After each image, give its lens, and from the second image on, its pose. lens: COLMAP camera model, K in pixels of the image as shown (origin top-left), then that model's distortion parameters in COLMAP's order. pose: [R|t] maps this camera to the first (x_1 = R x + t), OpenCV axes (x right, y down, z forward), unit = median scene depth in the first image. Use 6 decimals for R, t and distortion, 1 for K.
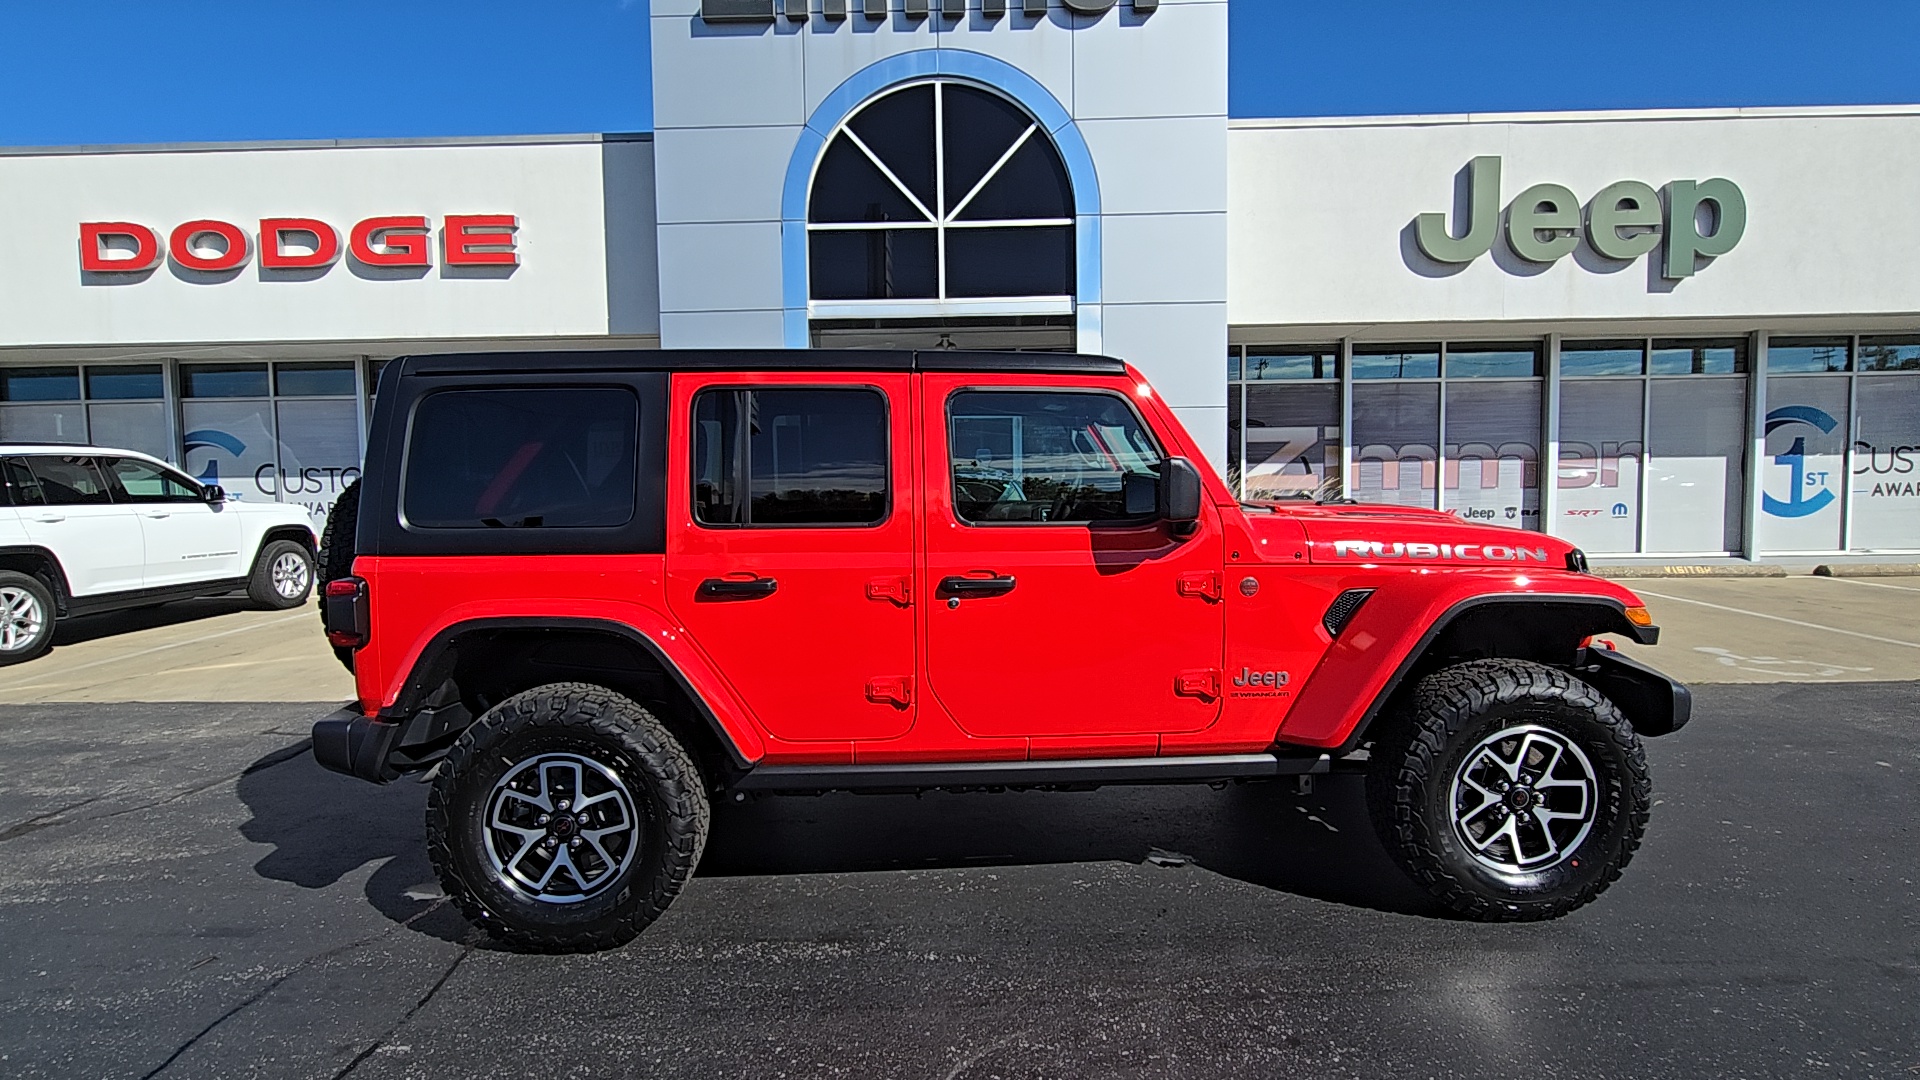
lens RADIAL K [[960.5, 0, 951.0], [0, 960.5, 550.0], [0, 0, 1]] dist [0.000112, -0.002015]
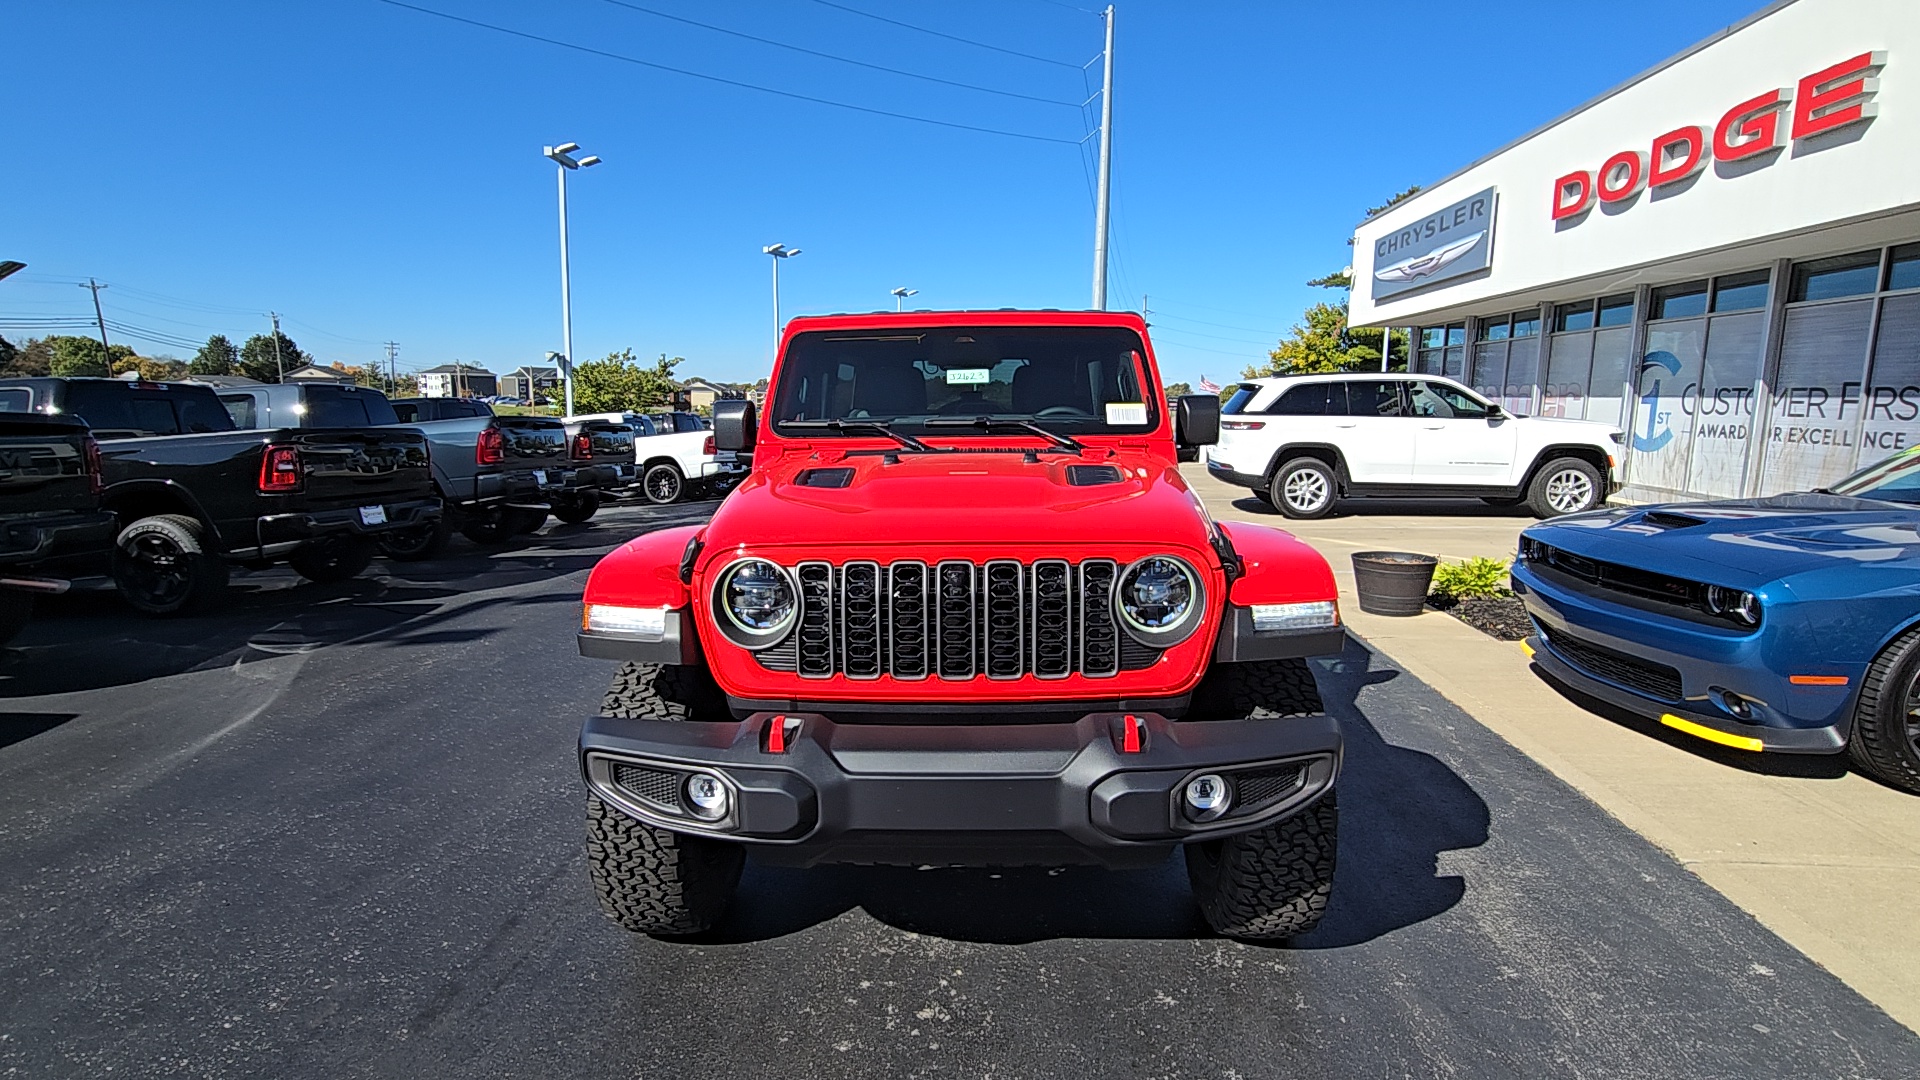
lens RADIAL K [[960.5, 0, 951.0], [0, 960.5, 550.0], [0, 0, 1]] dist [0.000112, -0.002015]
pose [[-0.063388, 0.171441, -0.983153, 0.414500], [-0.081764, 0.980930, 0.176325, -0.041286], [0.994634, 0.091563, -0.048161, 0.375502]]
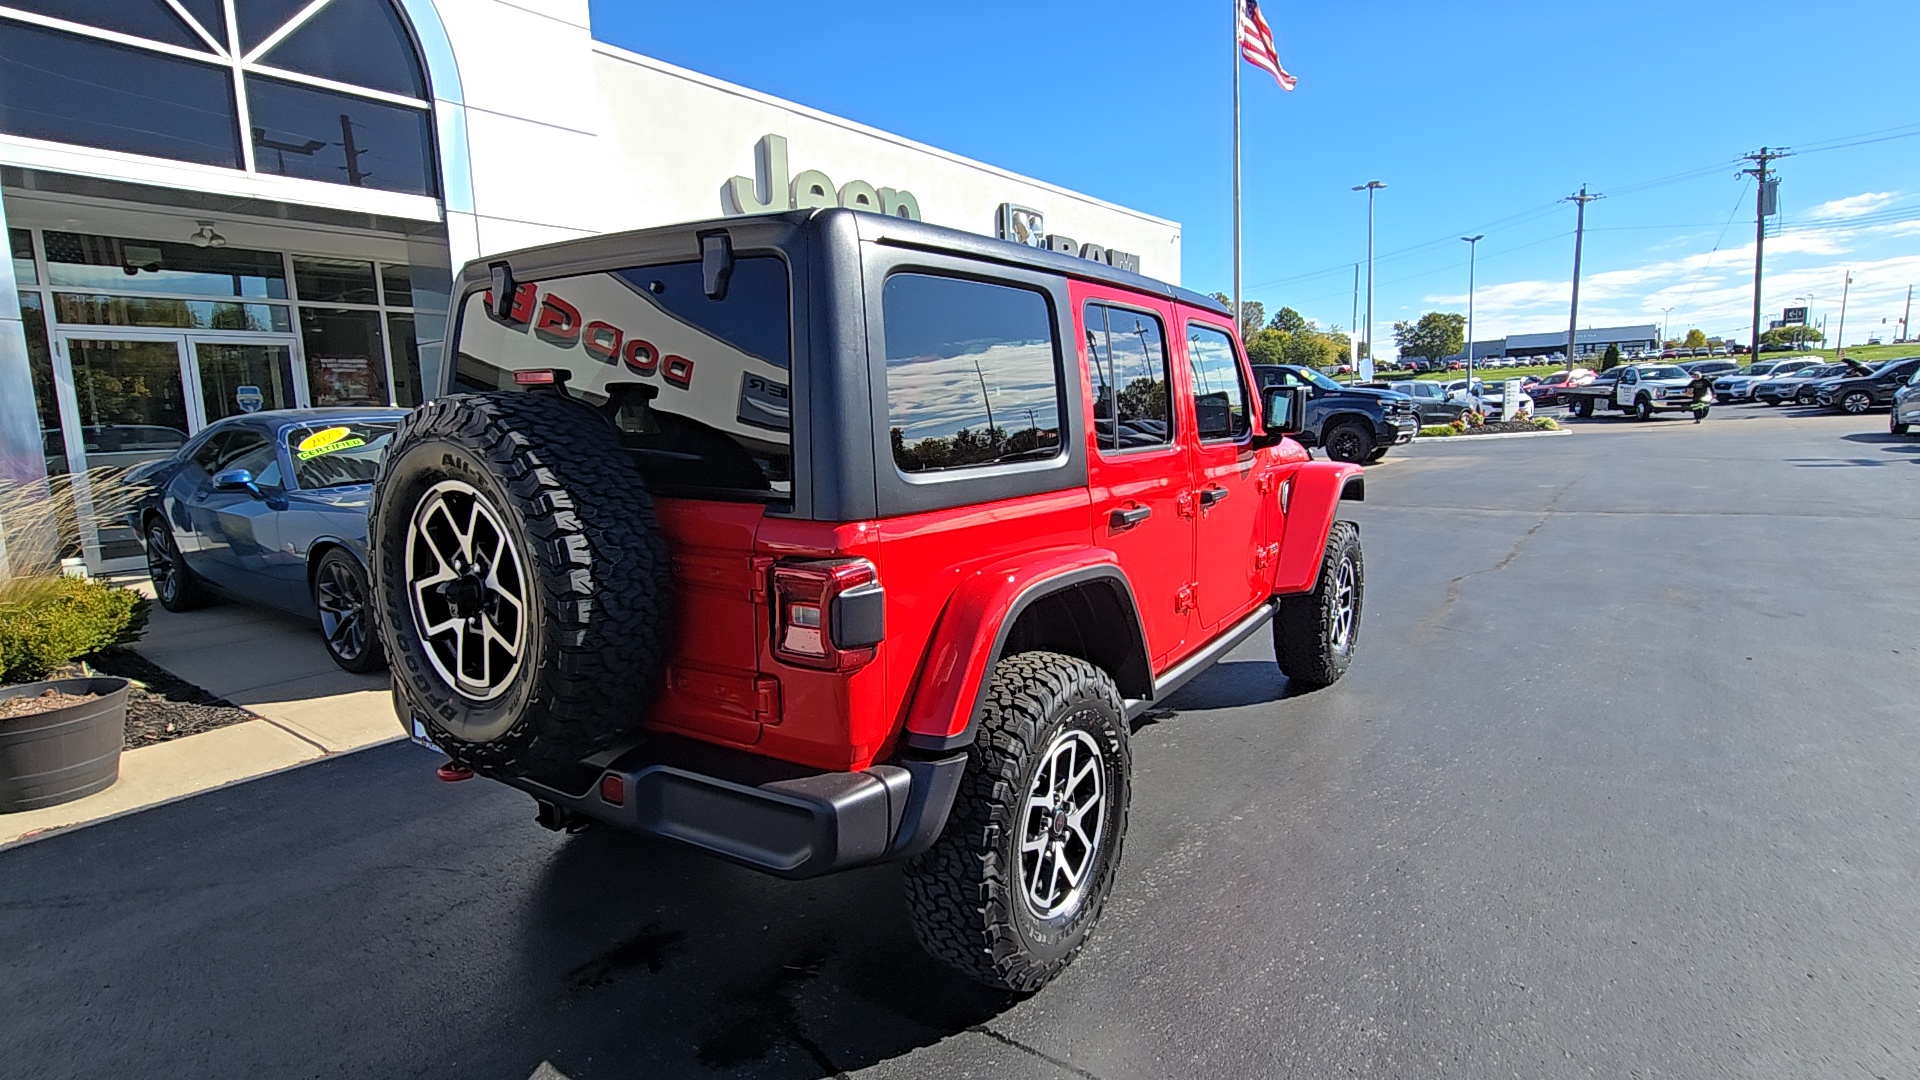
lens RADIAL K [[963.5, 0, 951.0], [0, 963.5, 548.8], [0, 0, 1]] dist [-0.002476, 0.000276]
pose [[0.589044, -0.118561, 0.799356, -0.305082], [0.077505, 0.992907, 0.090155, -0.008332], [-0.804376, 0.008849, 0.594055, 0.160661]]
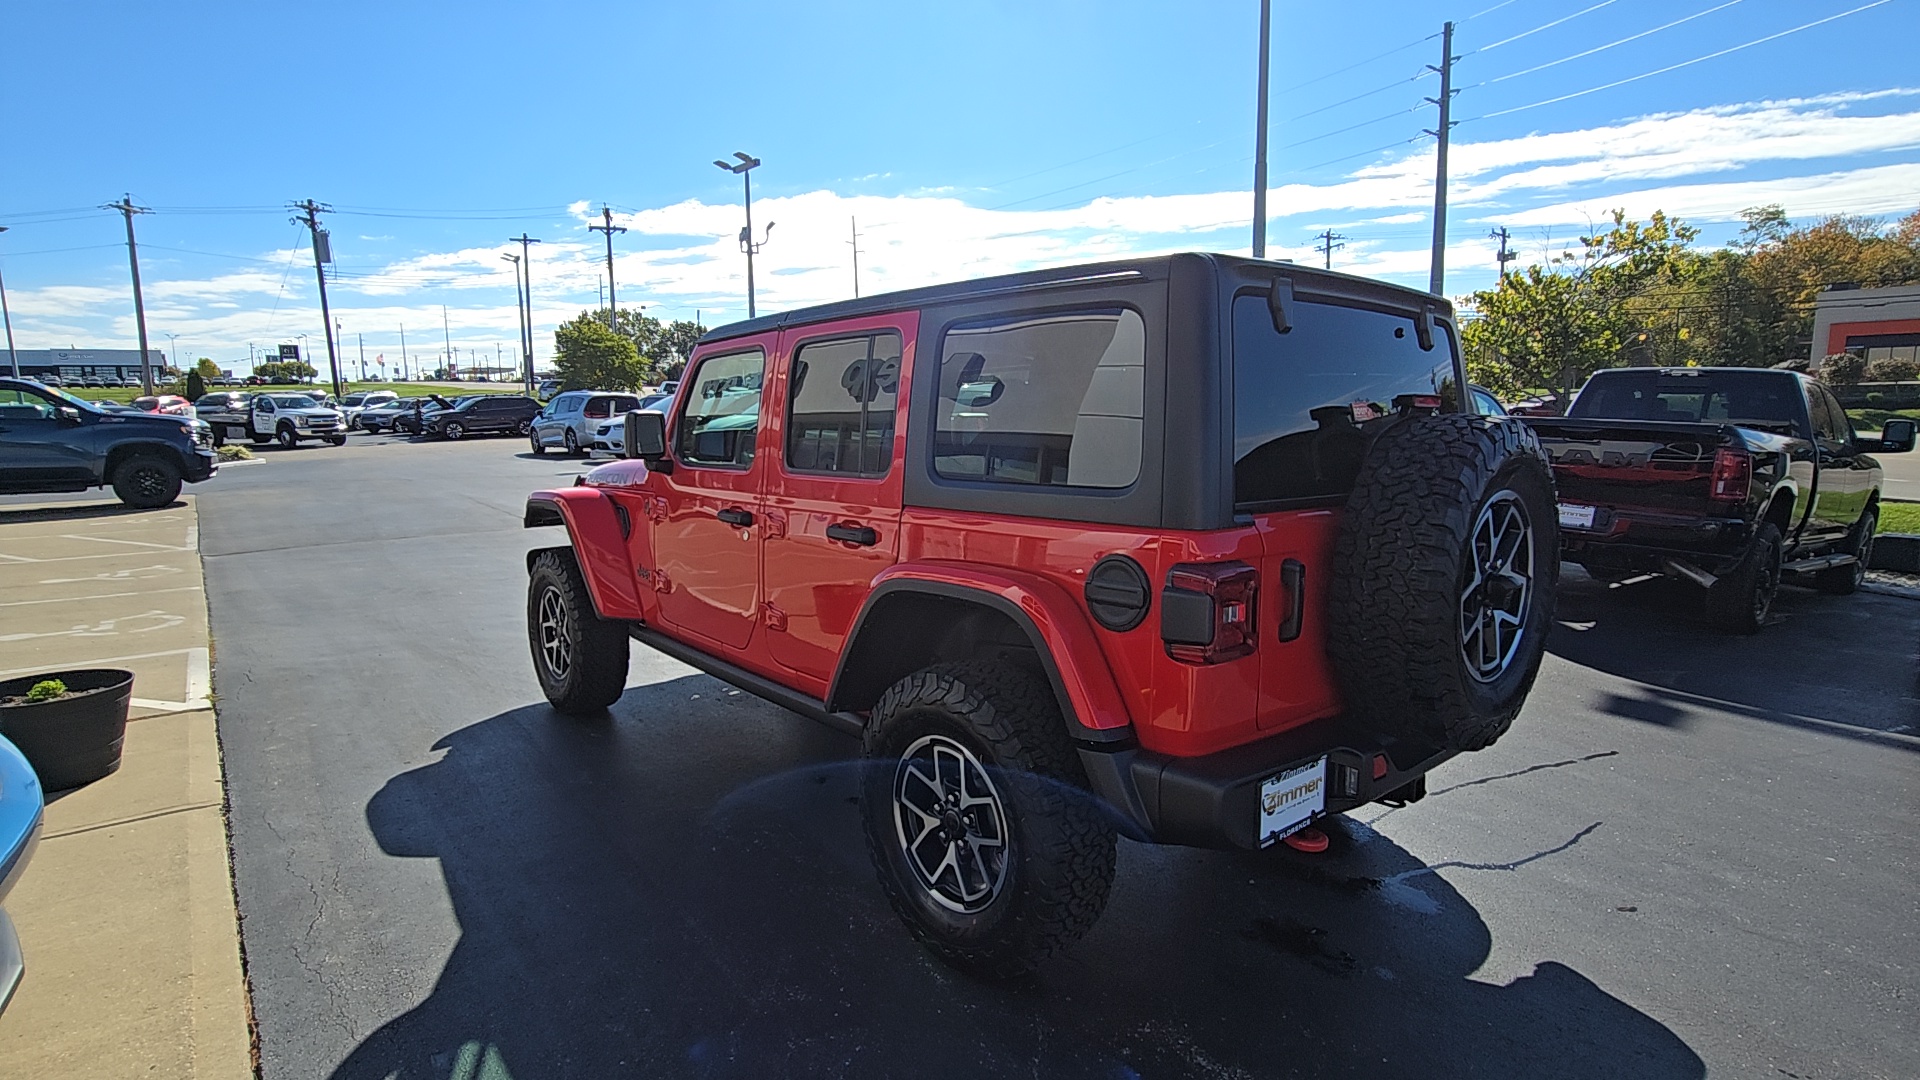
lens RADIAL K [[960.5, 0, 951.0], [0, 960.5, 550.0], [0, 0, 1]] dist [0.000112, -0.002015]
pose [[-0.636274, -0.092032, 0.765954, -0.297858], [0.077004, 0.980324, 0.181757, -0.048429], [-0.767611, 0.174629, -0.616667, 0.587196]]
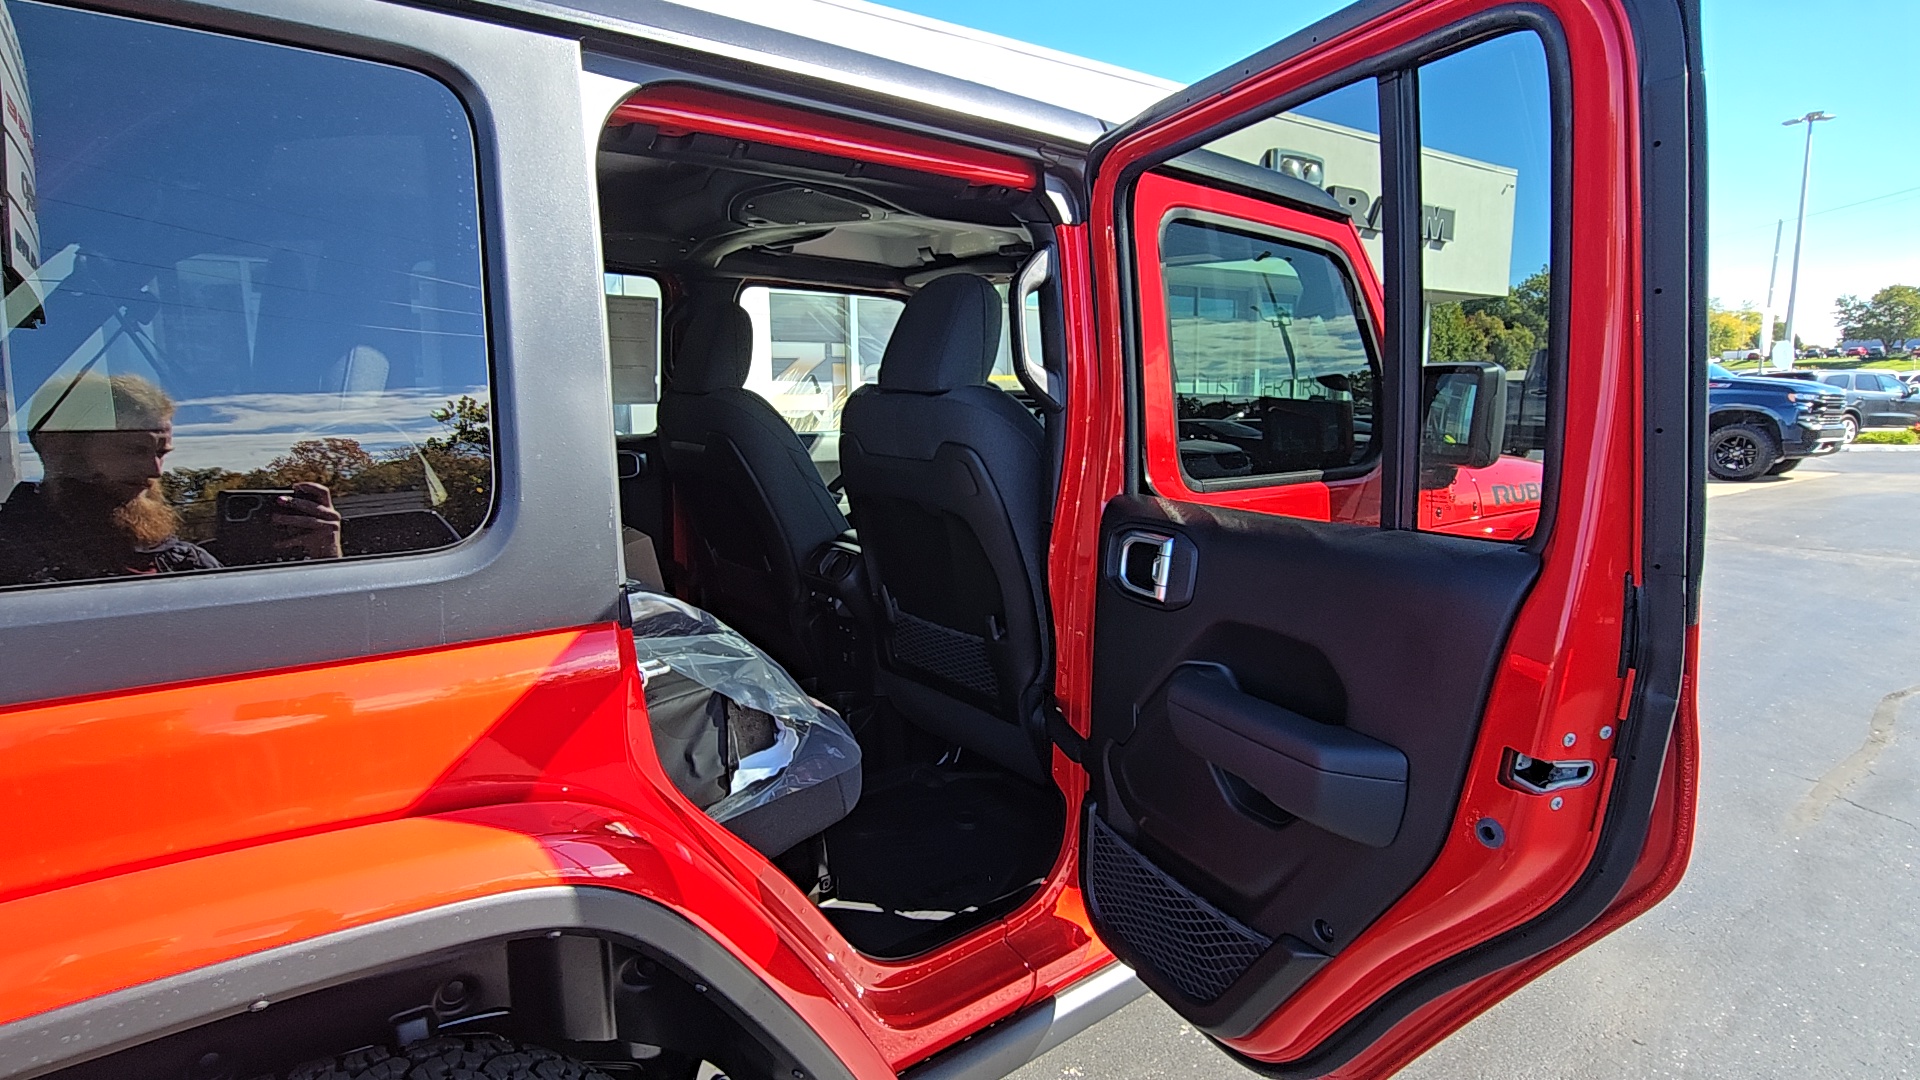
lens RADIAL K [[967.2, 0, 952.0], [0, 967.2, 544.6], [0, 0, 1]] dist [-0.000004, -0.000417]
pose [[0.803450, -0.082170, 0.589675, -0.109285], [0.036786, 0.995389, 0.088584, -0.013601], [-0.594235, -0.049481, 0.802768, 0.188922]]
